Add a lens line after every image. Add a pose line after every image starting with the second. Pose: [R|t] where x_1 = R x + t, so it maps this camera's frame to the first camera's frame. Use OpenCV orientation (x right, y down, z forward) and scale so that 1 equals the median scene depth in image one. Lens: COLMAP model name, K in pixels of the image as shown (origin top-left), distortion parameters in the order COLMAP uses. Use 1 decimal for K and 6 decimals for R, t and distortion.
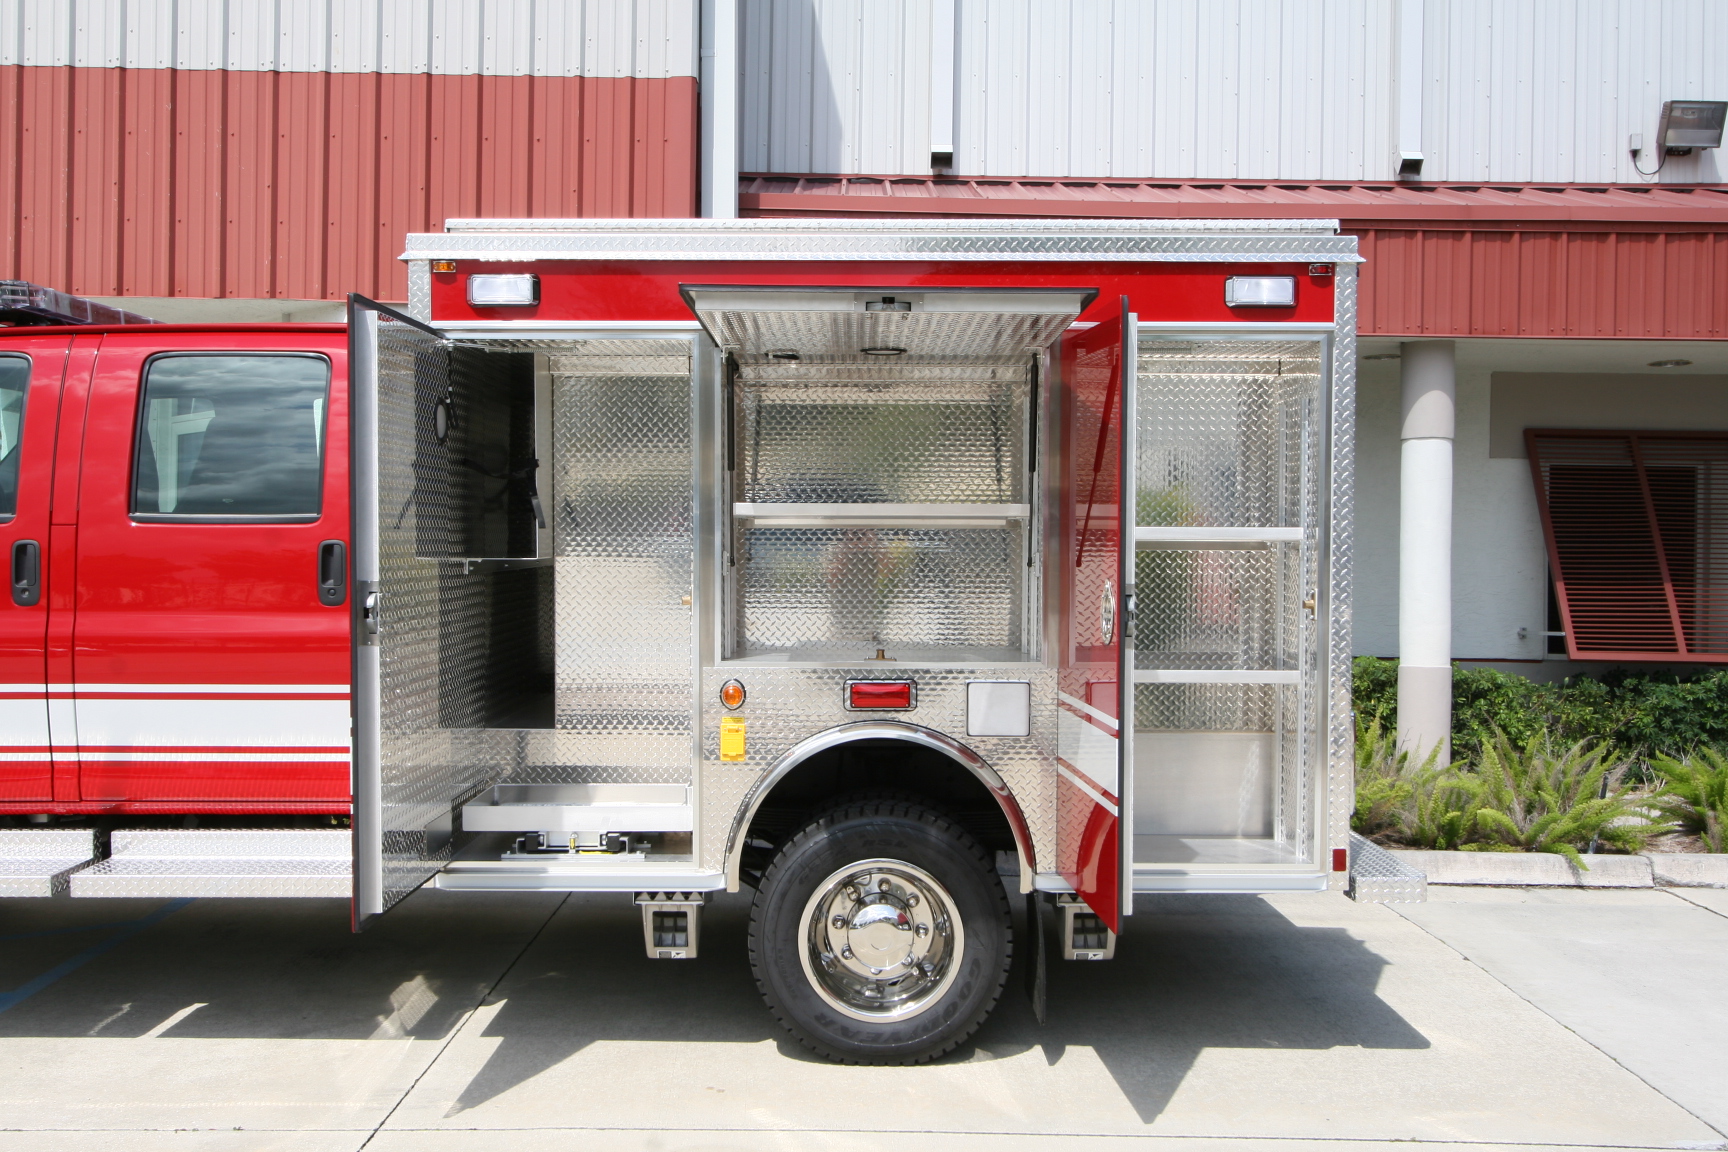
lens RADIAL K [[1662.9, 0, 855.1], [0, 1662.9, 579.3], [0, 0, 1]] dist [0.016329, 0.000000]
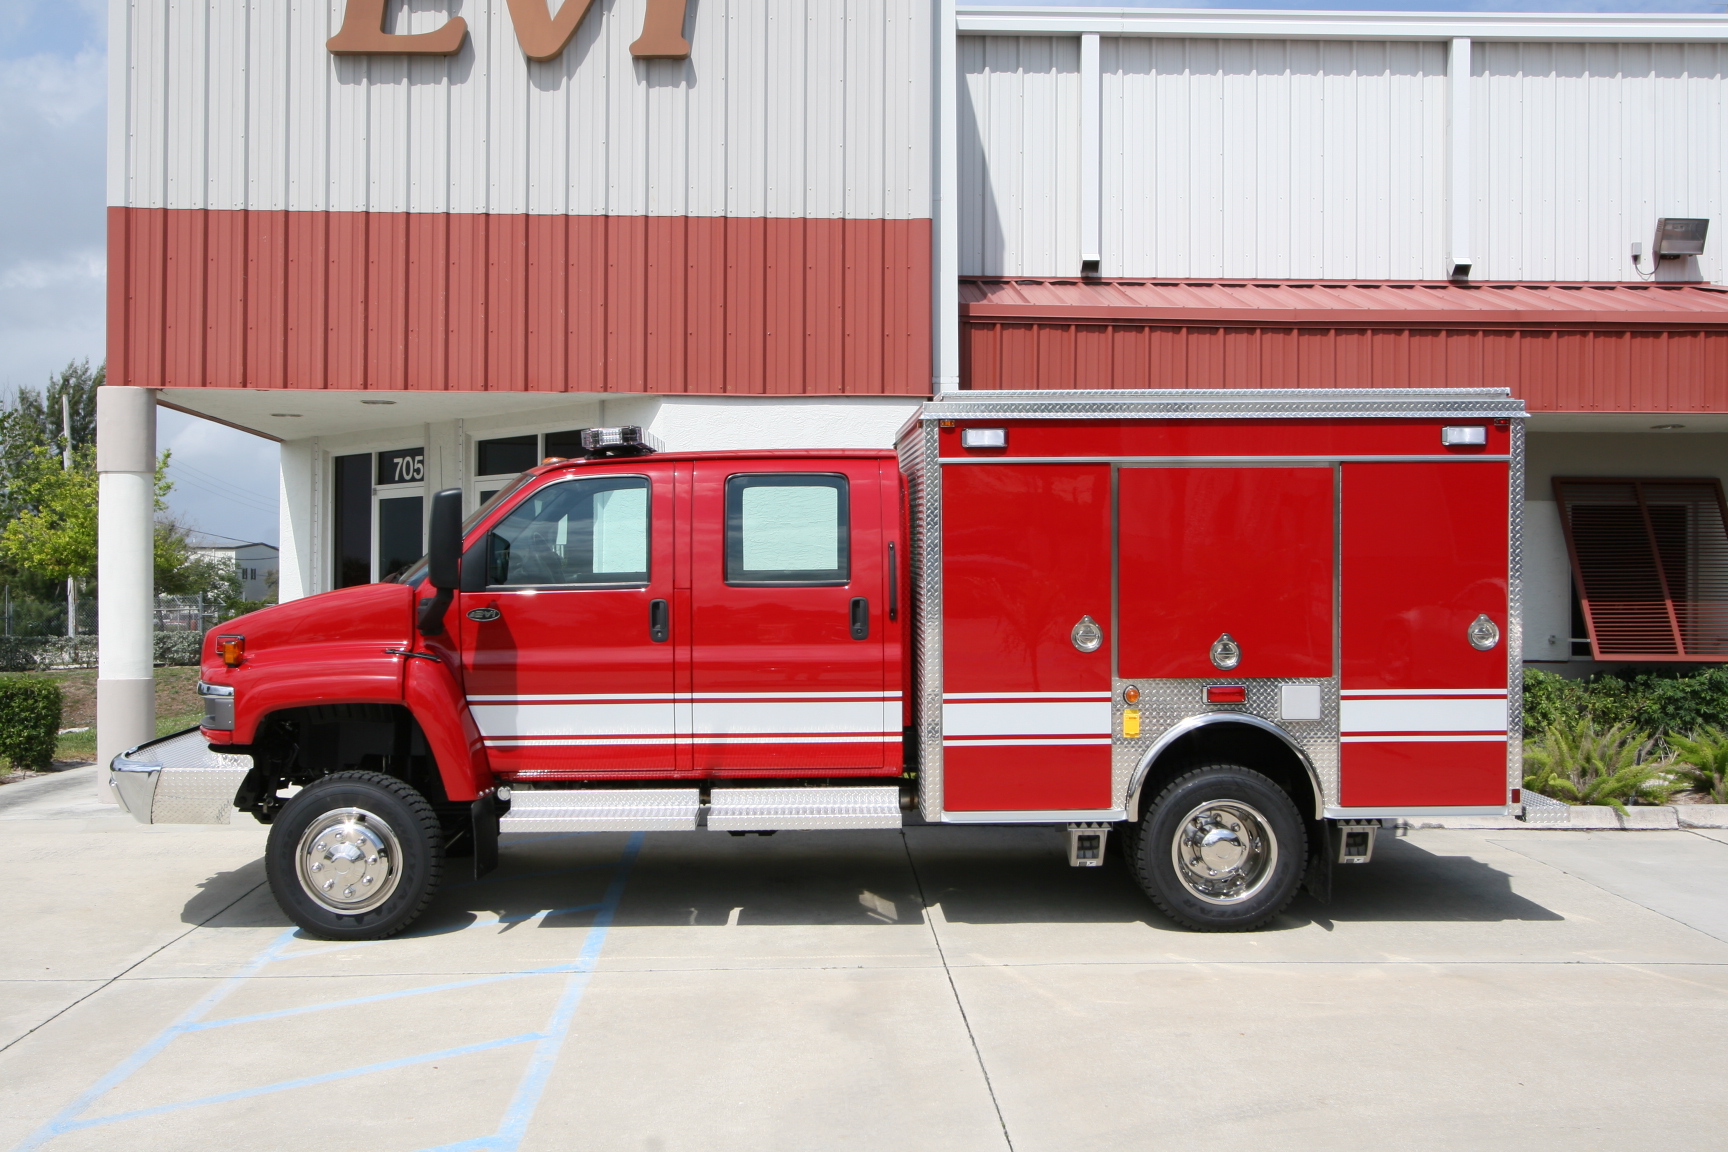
lens RADIAL K [[1662.9, 0, 856.5], [0, 1662.9, 574.7], [0, 0, 1]] dist [0.016329, 0.000000]
pose [[0.999404, -0.009534, 0.033178, -0.223604], [0.009640, 0.999949, -0.003051, -0.024252], [-0.033148, 0.003369, 0.999445, -0.323797]]
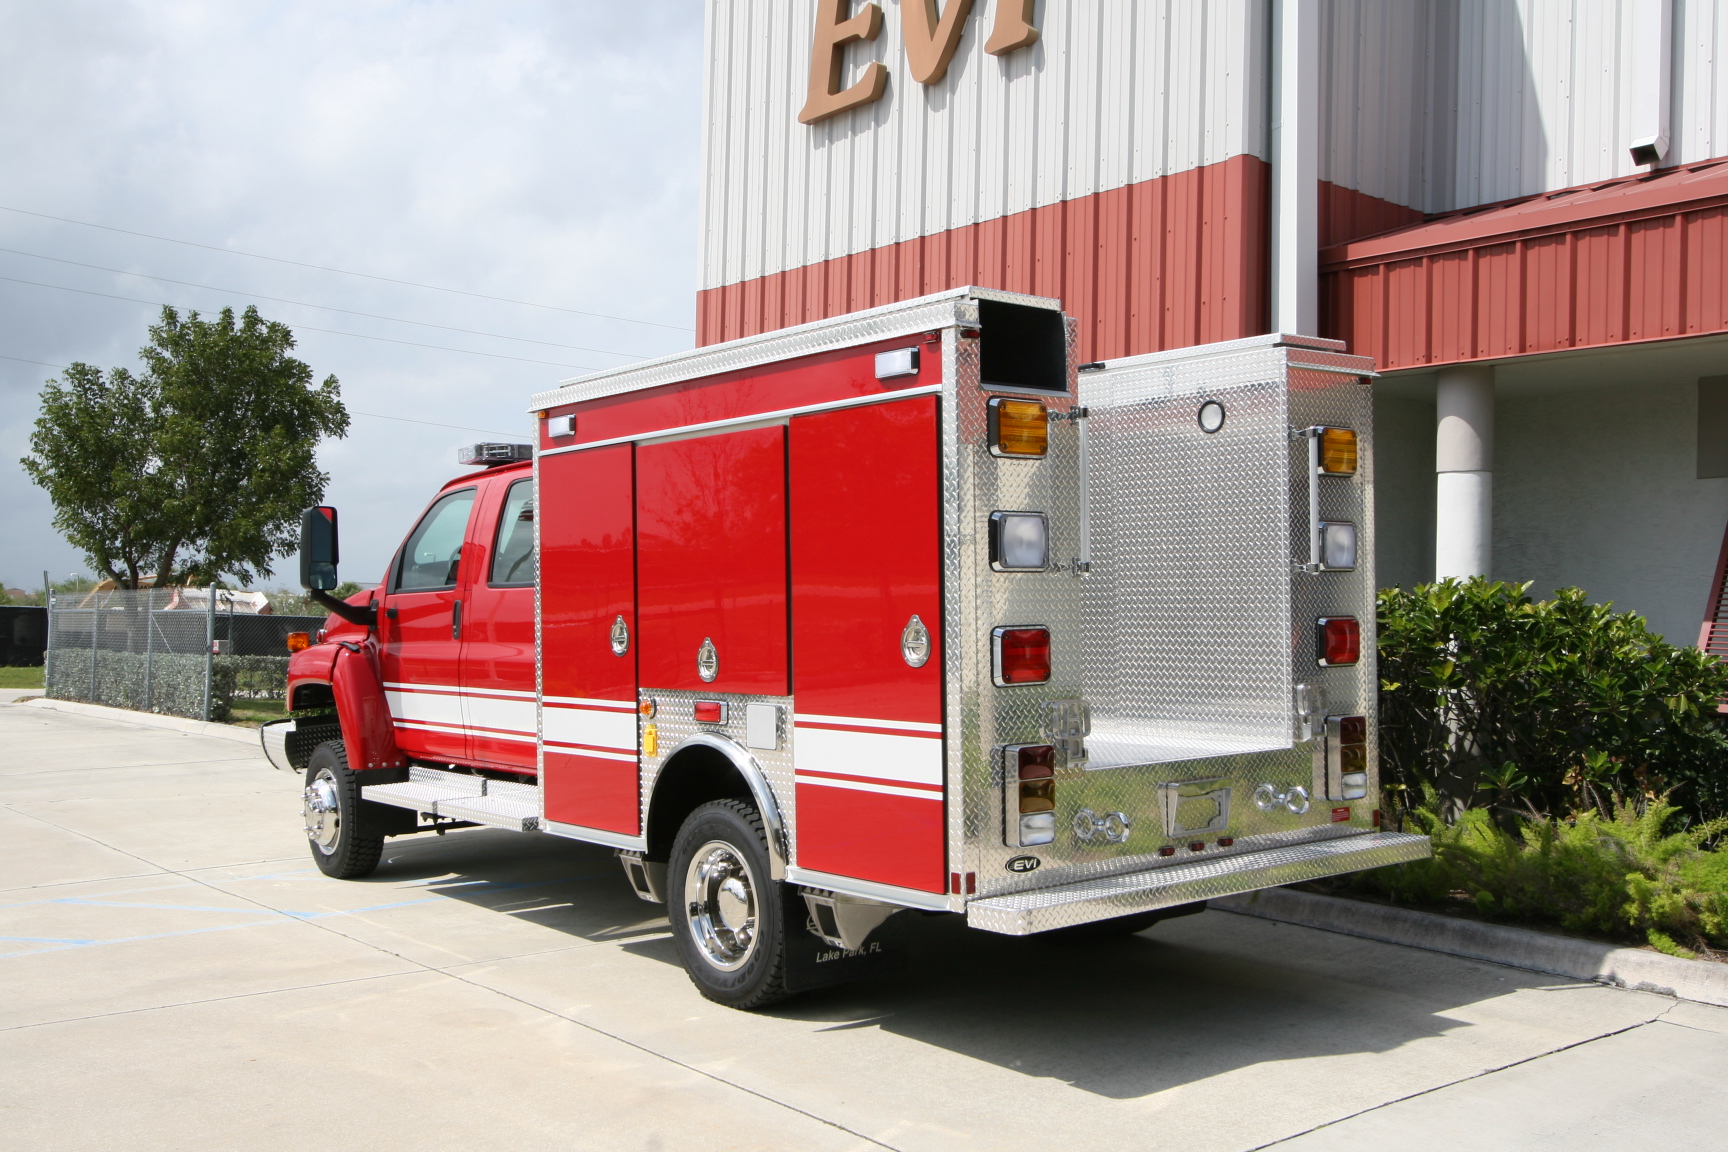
lens RADIAL K [[1662.9, 0, 855.7], [0, 1662.9, 590.3], [0, 0, 1]] dist [0.016329, 0.000000]
pose [[0.629938, -0.017266, -0.776454, 0.634255], [-0.003729, 0.999674, -0.025255, 0.004570], [0.776637, 0.018804, 0.629668, 0.162574]]
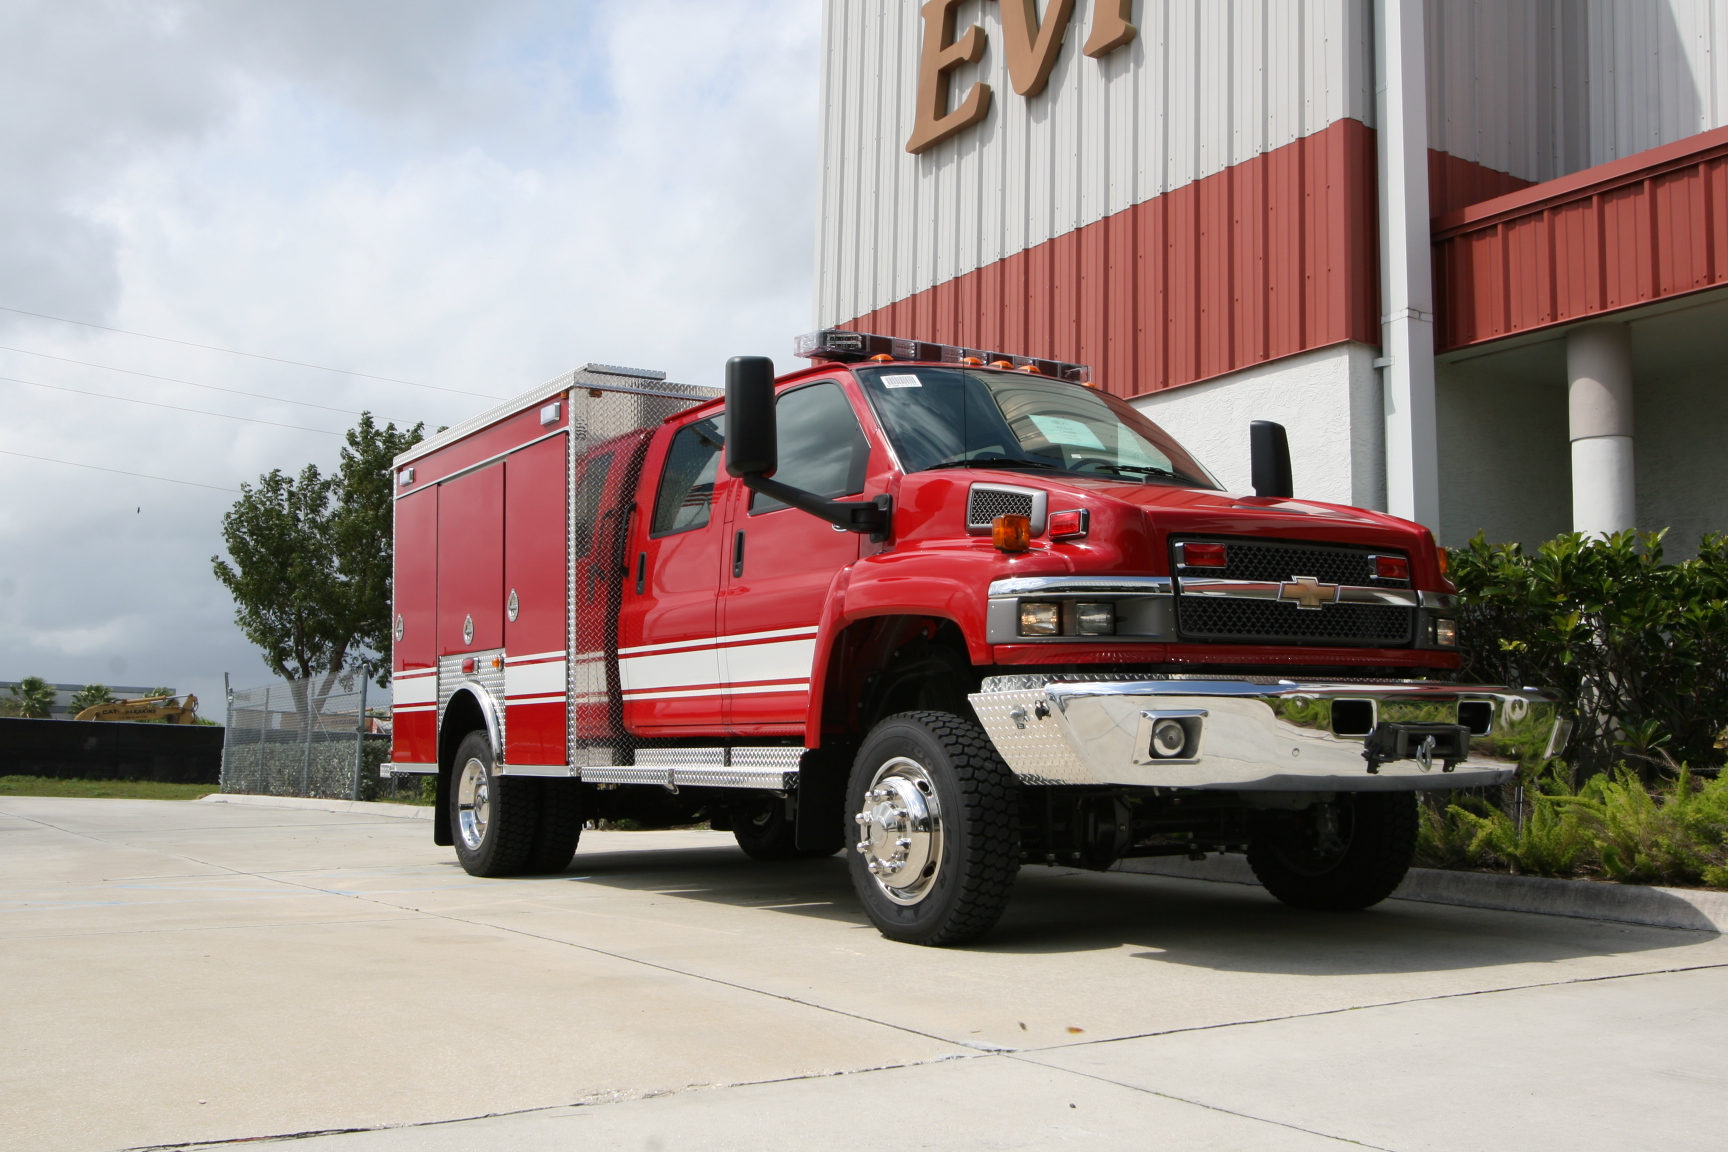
lens RADIAL K [[1662.9, 0, 856.8], [0, 1662.9, 580.8], [0, 0, 1]] dist [0.016329, 0.000000]
pose [[0.538020, -0.095914, -0.837458, 0.626723], [-0.002435, 0.993324, -0.115330, 0.101895], [0.842929, 0.064089, 0.534194, 0.259039]]
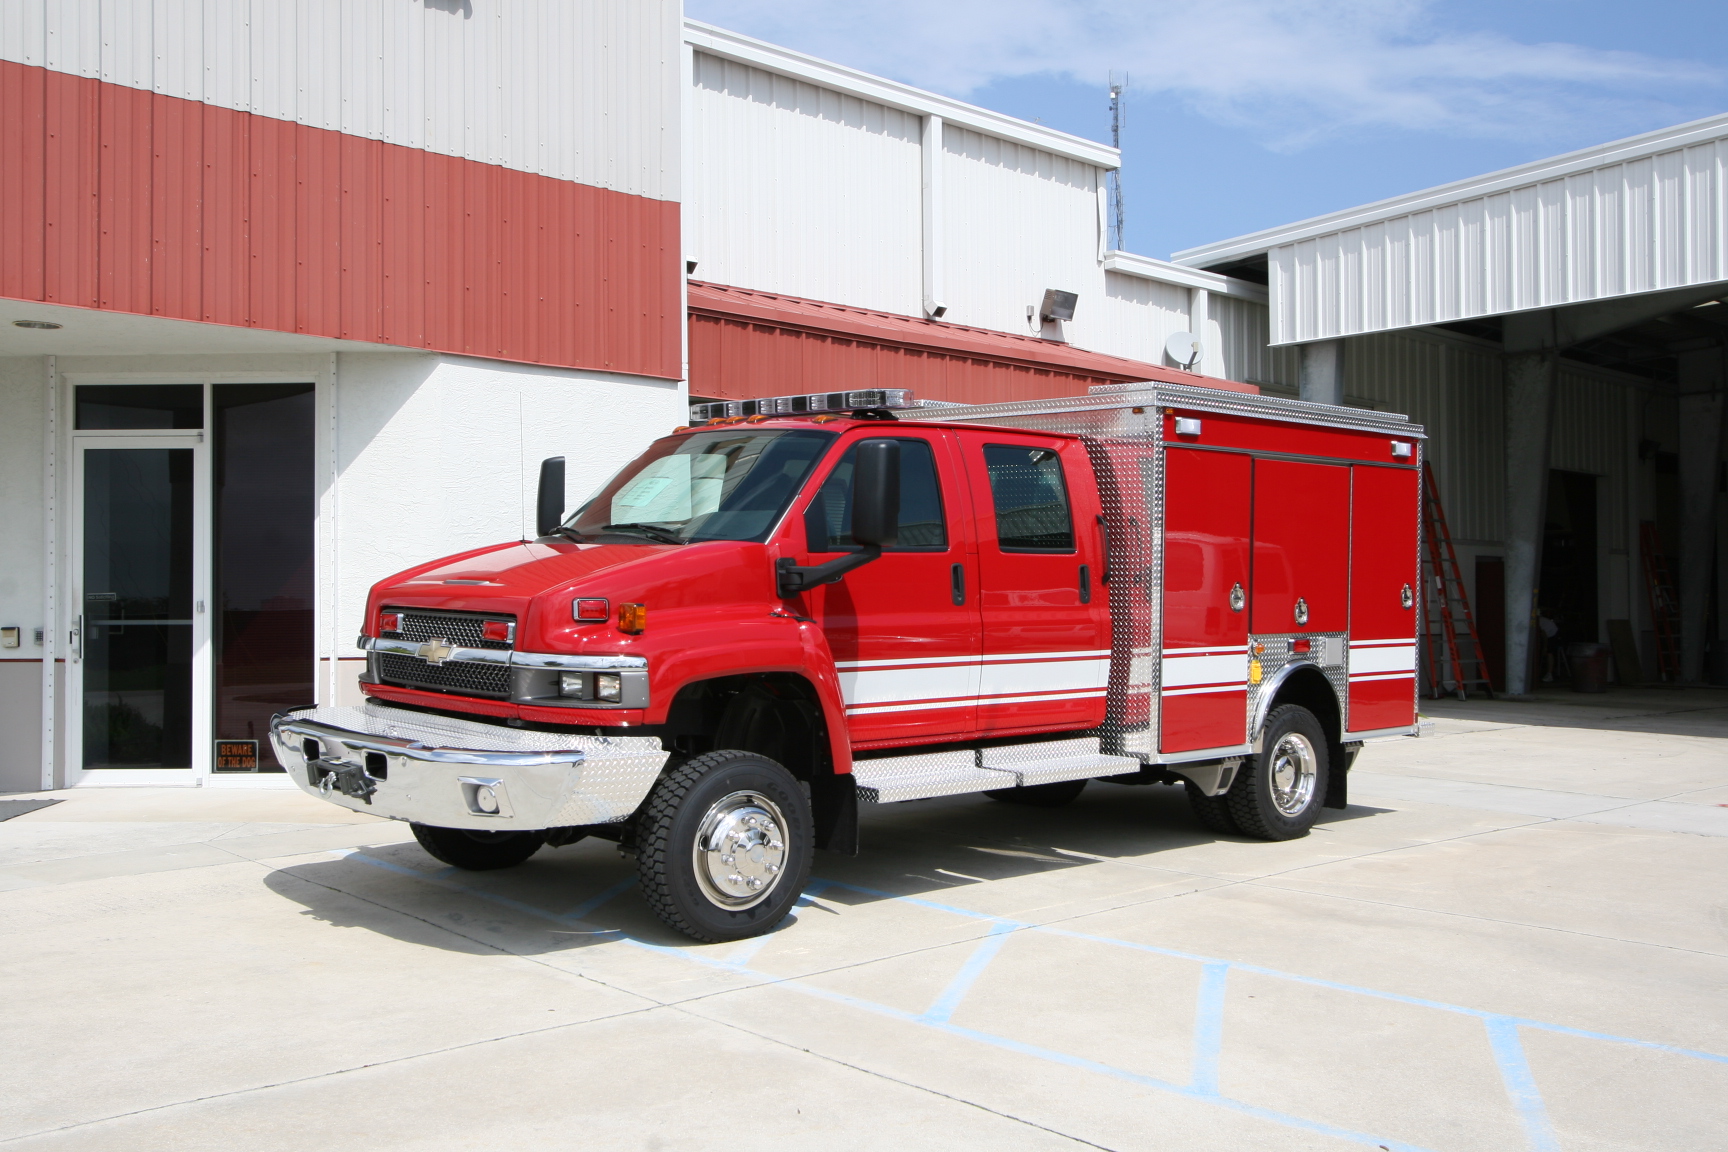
lens RADIAL K [[1662.9, 0, 845.8], [0, 1662.9, 568.6], [0, 0, 1]] dist [0.016329, 0.000000]
pose [[0.731138, 0.002915, 0.682224, -0.993443], [0.007354, 0.999899, -0.012153, -0.000481], [-0.682190, 0.013903, 0.731042, -0.034605]]
